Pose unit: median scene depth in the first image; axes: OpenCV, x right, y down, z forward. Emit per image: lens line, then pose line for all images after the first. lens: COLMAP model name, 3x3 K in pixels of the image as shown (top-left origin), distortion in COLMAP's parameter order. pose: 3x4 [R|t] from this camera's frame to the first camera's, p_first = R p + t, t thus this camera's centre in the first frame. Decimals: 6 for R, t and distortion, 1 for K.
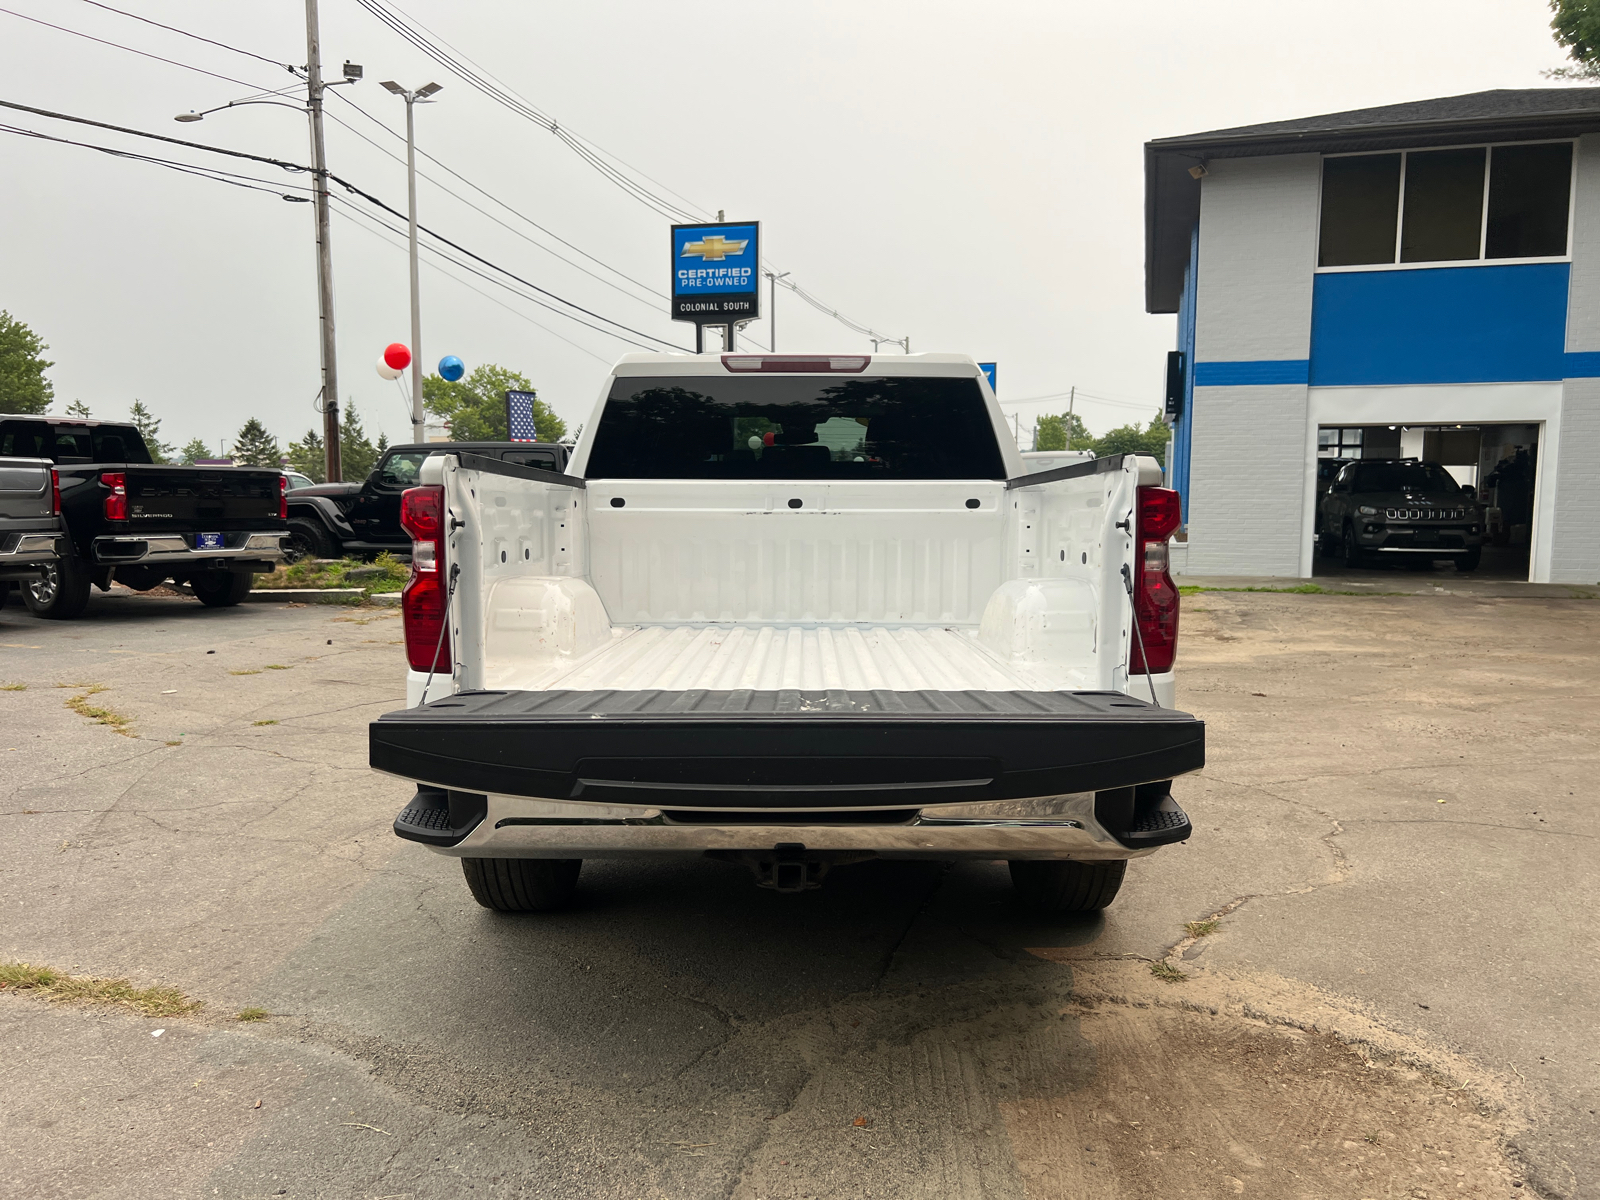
lens RADIAL K [[1207.9, 0, 791.8], [0, 1207.9, 638.0], [0, 0, 1]] dist [0.021931, -0.004166]
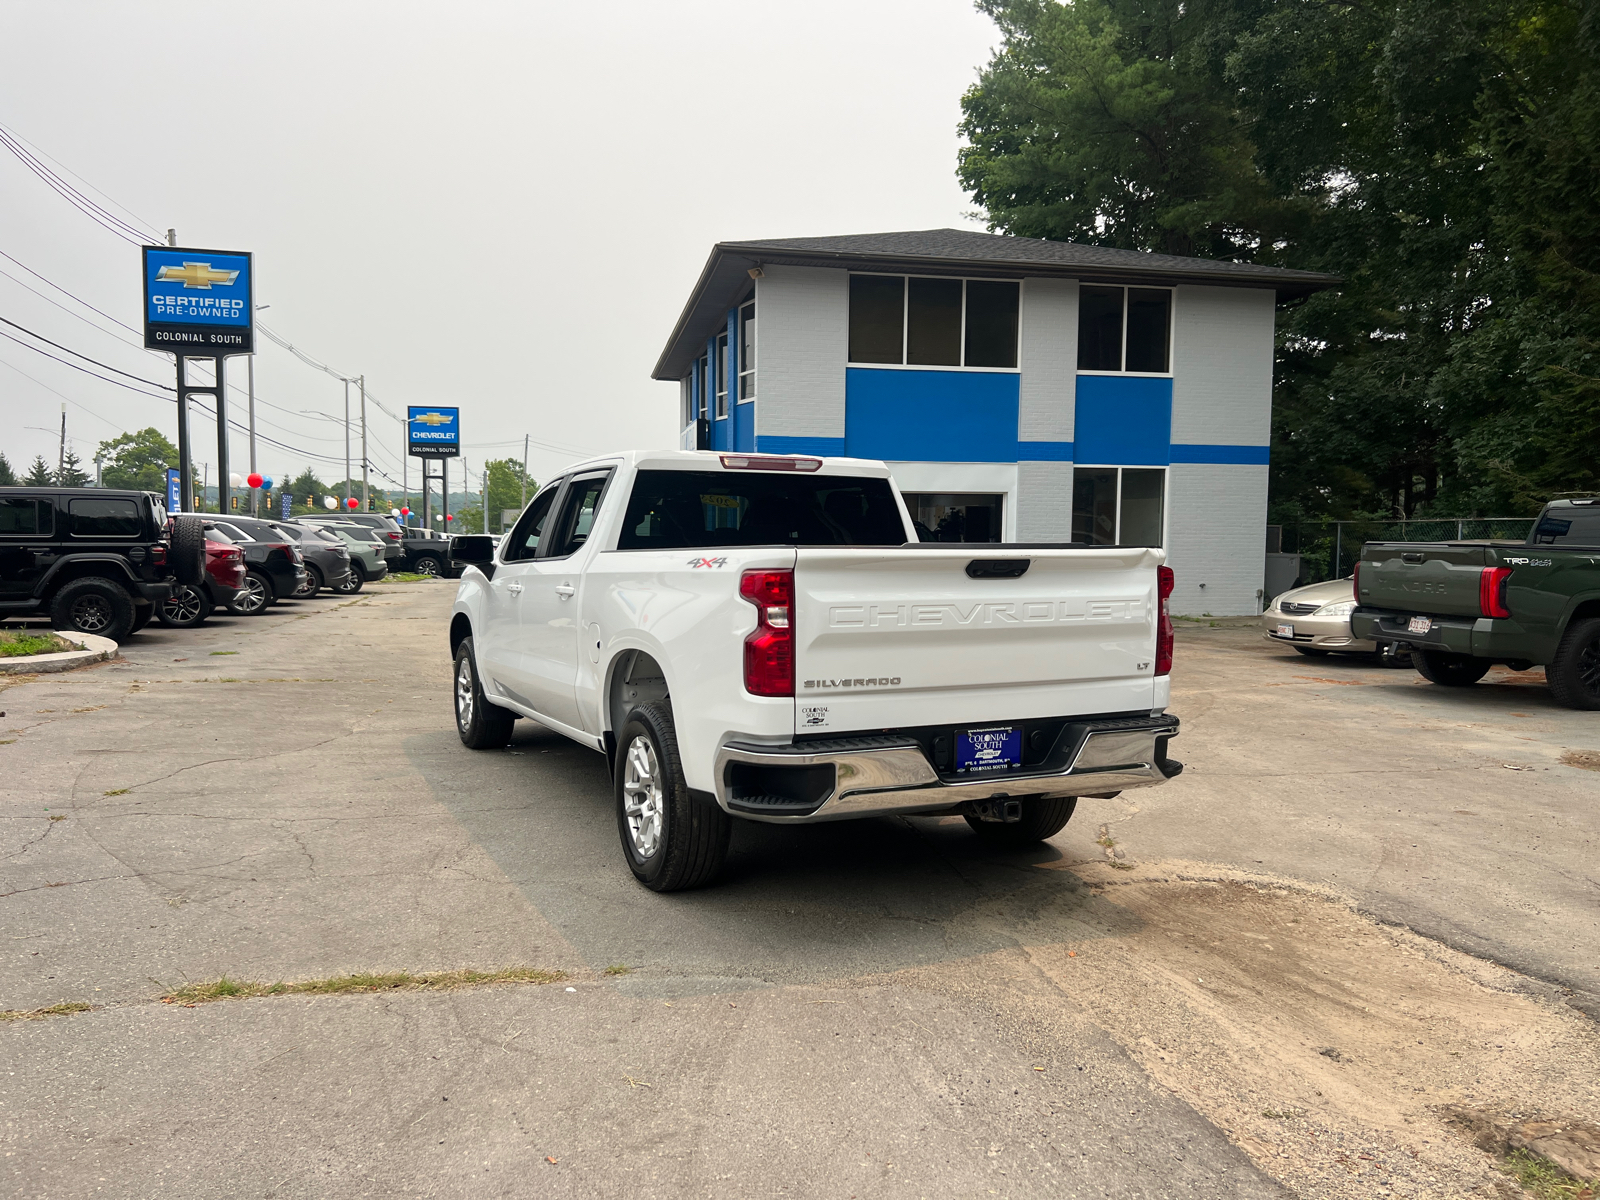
lens RADIAL K [[1202.1, 0, 805.4], [0, 1202.1, 641.7], [0, 0, 1]] dist [0.055430, -0.069713]
pose [[0.892363, -0.034430, 0.450004, -0.160392], [0.049142, 0.998570, -0.021049, -0.001169], [-0.448635, 0.040897, 0.892779, -0.051435]]
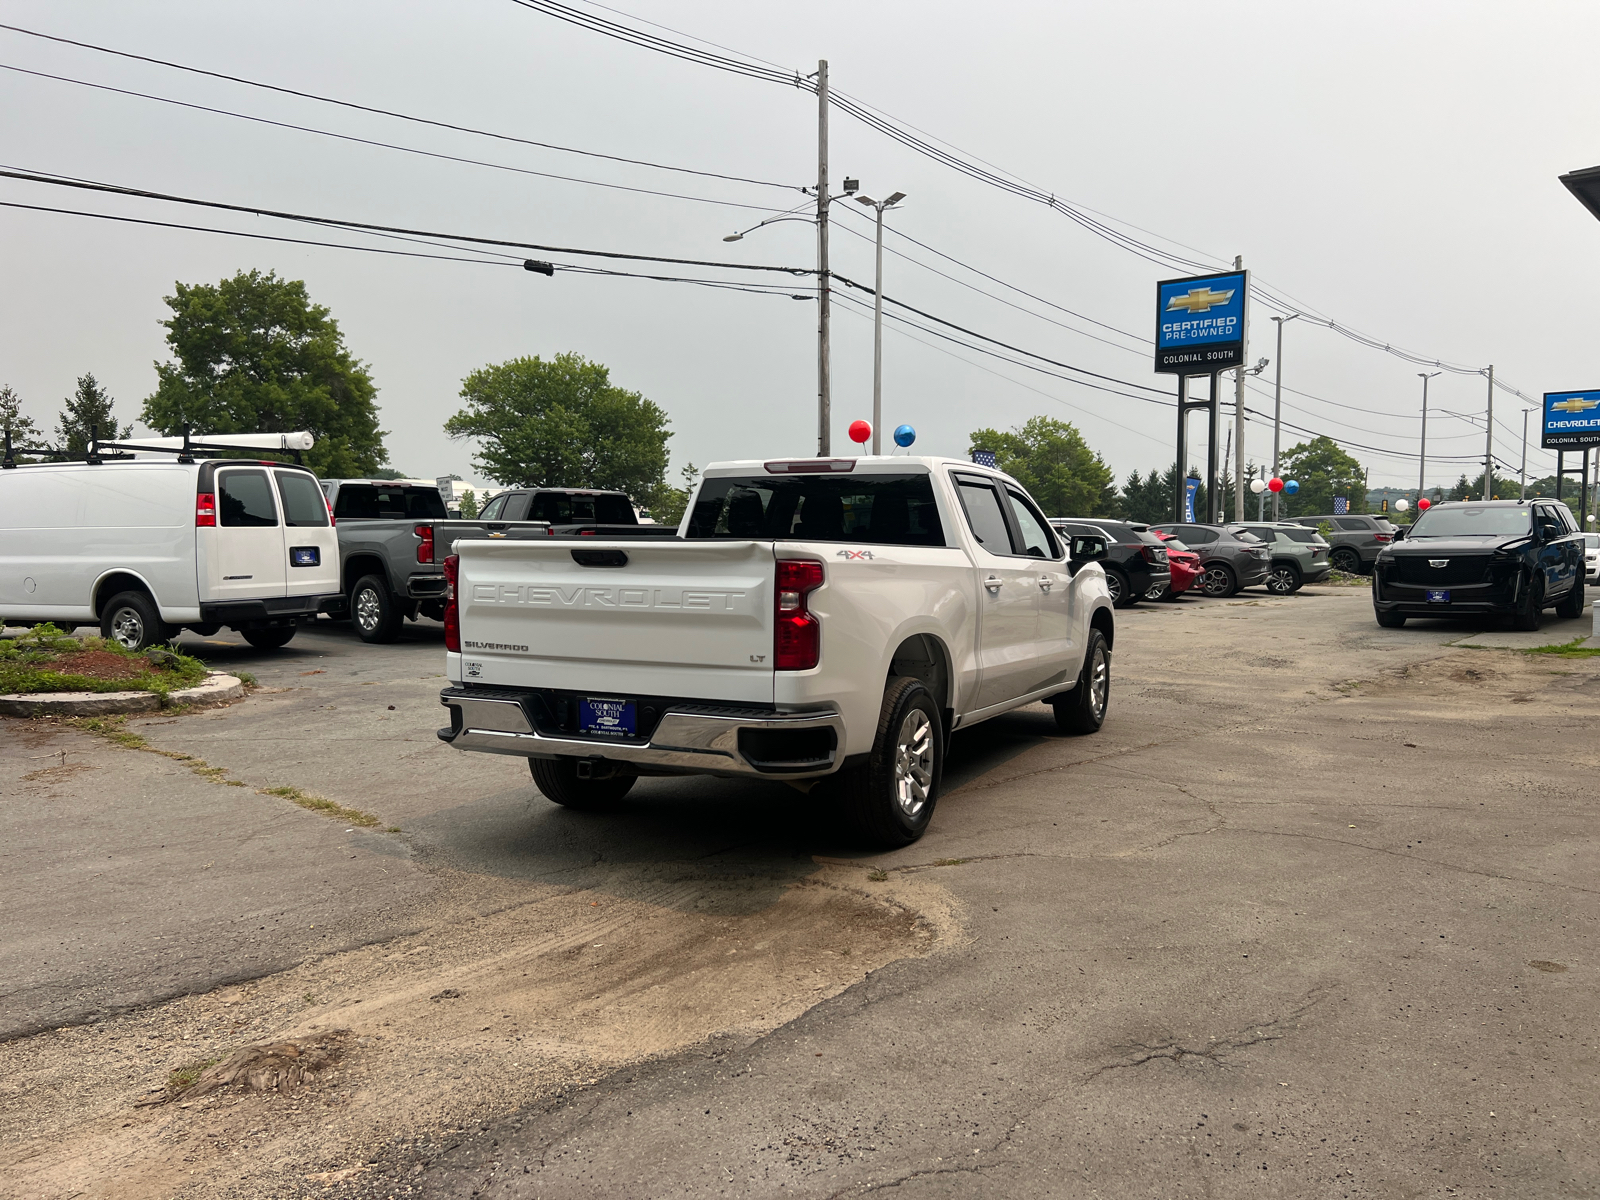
lens RADIAL K [[1196.1, 0, 809.0], [0, 1196.1, 652.0], [0, 0, 1]] dist [0.064986, -0.089685]
pose [[0.902189, 0.043178, -0.429175, 0.180872], [-0.053794, 0.998472, -0.012631, 0.003868], [0.427974, 0.034482, 0.903133, -0.083920]]
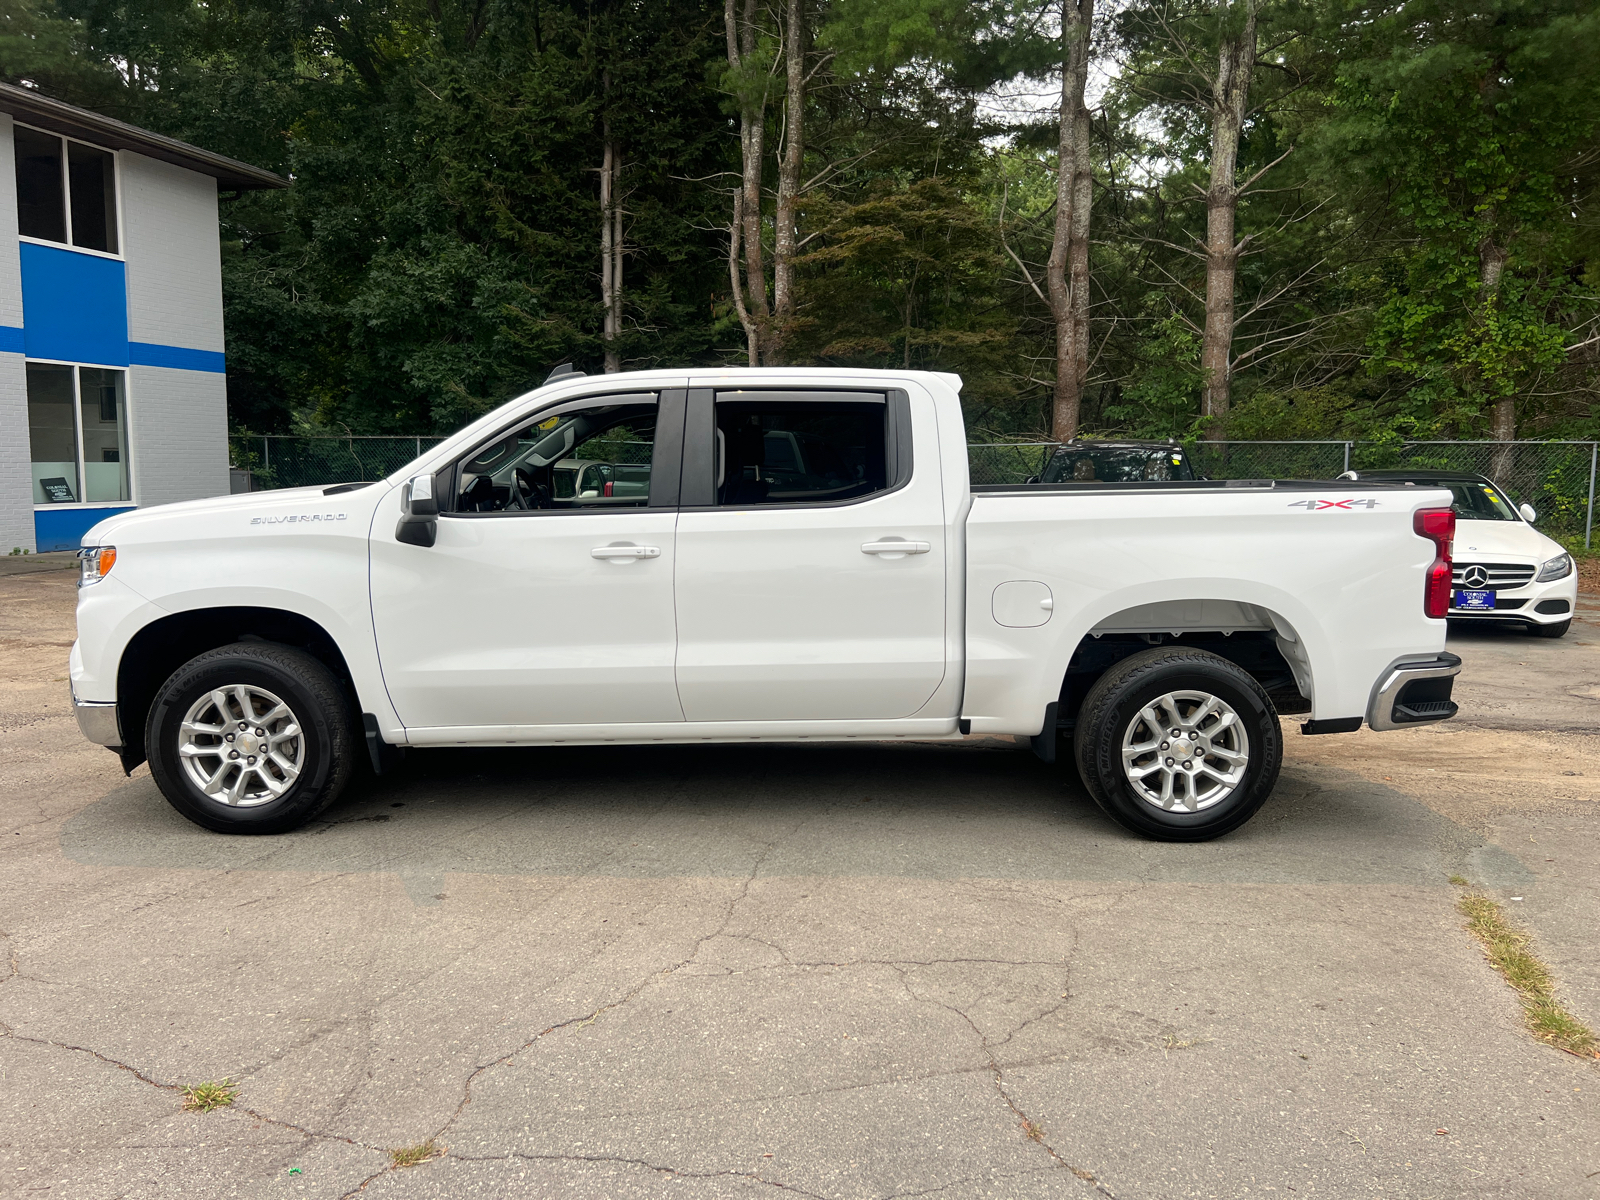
lens RADIAL K [[1207.9, 0, 791.8], [0, 1207.9, 638.0], [0, 0, 1]] dist [0.021931, -0.004166]
pose [[0.000747, -0.149133, 0.988817, -0.350027], [0.111465, 0.982668, 0.148121, -0.052261], [-0.993768, 0.110108, 0.017357, 0.331450]]
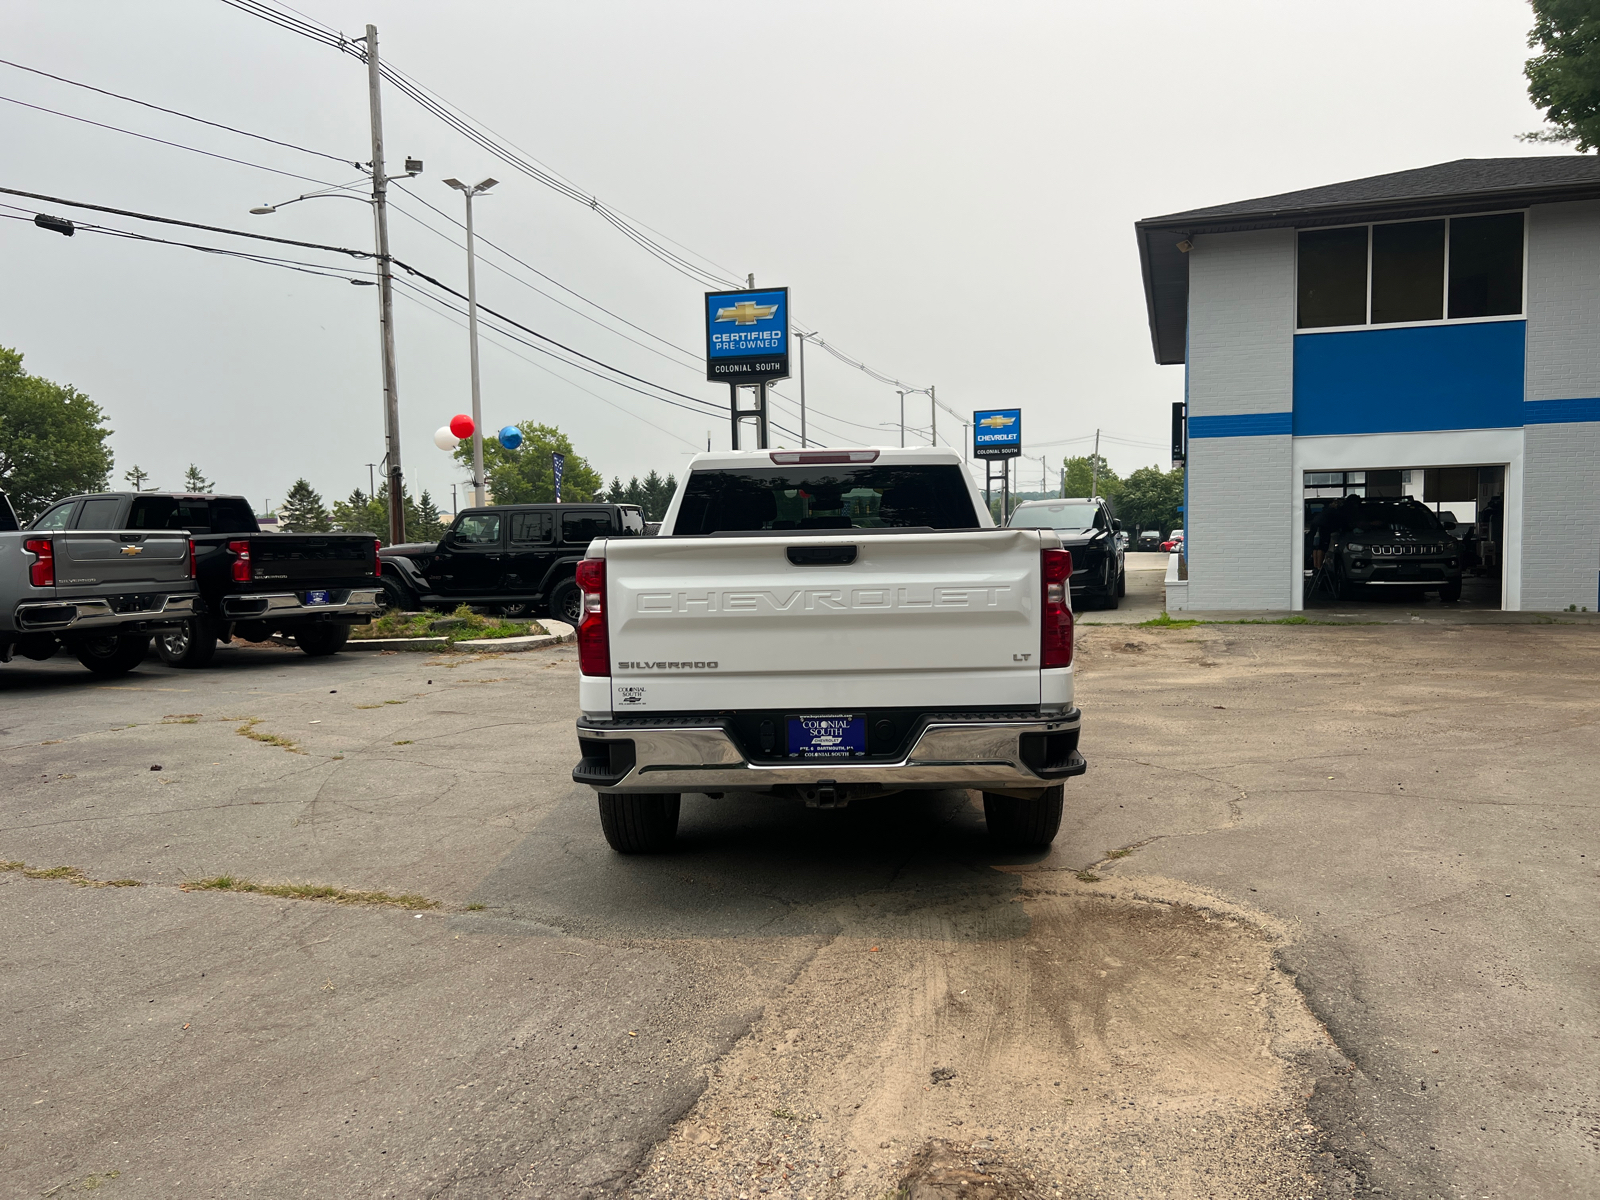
lens RADIAL K [[1202.1, 0, 805.4], [0, 1202.1, 641.7], [0, 0, 1]] dist [0.055430, -0.069713]
pose [[0.999646, -0.020464, -0.017023, 0.000148], [0.019867, 0.999205, -0.034558, 0.007464], [0.017717, 0.034207, 0.999258, -0.098567]]
